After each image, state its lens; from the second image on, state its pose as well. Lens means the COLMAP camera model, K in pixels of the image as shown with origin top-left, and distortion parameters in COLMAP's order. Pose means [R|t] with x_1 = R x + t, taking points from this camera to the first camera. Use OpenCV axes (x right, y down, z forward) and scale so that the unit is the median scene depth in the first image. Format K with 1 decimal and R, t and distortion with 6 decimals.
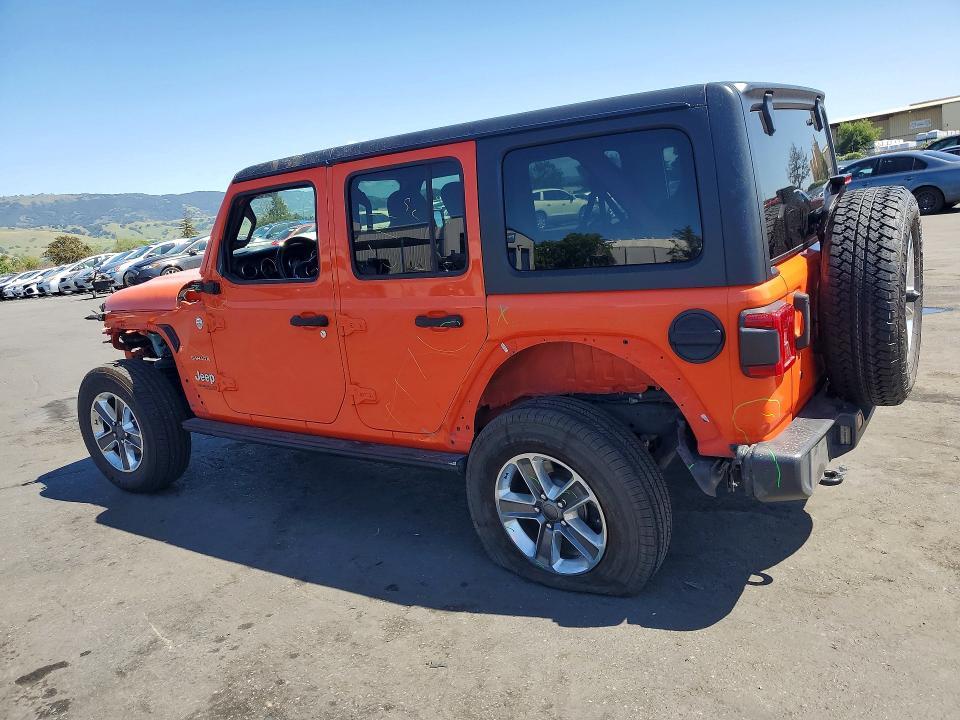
lens RADIAL K [[802.4, 0, 480.8], [0, 802.4, 387.7], [0, 0, 1]] dist [0.007853, 0.006931]
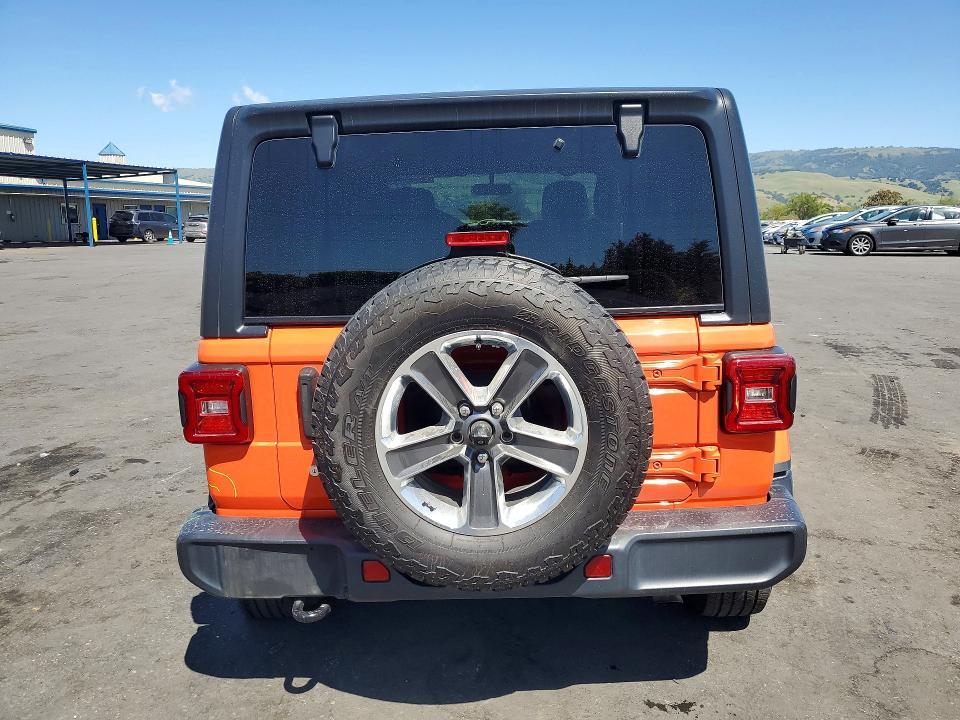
lens RADIAL K [[778.6, 0, 480.0], [0, 778.6, 360.0], [0, 0, 1]] dist [0.030027, 0.002621]
pose [[0.489131, 0.271702, -0.828812, 0.720474], [-0.241561, 0.955272, 0.170599, -0.194241], [0.838093, 0.116764, 0.532885, 0.470024]]
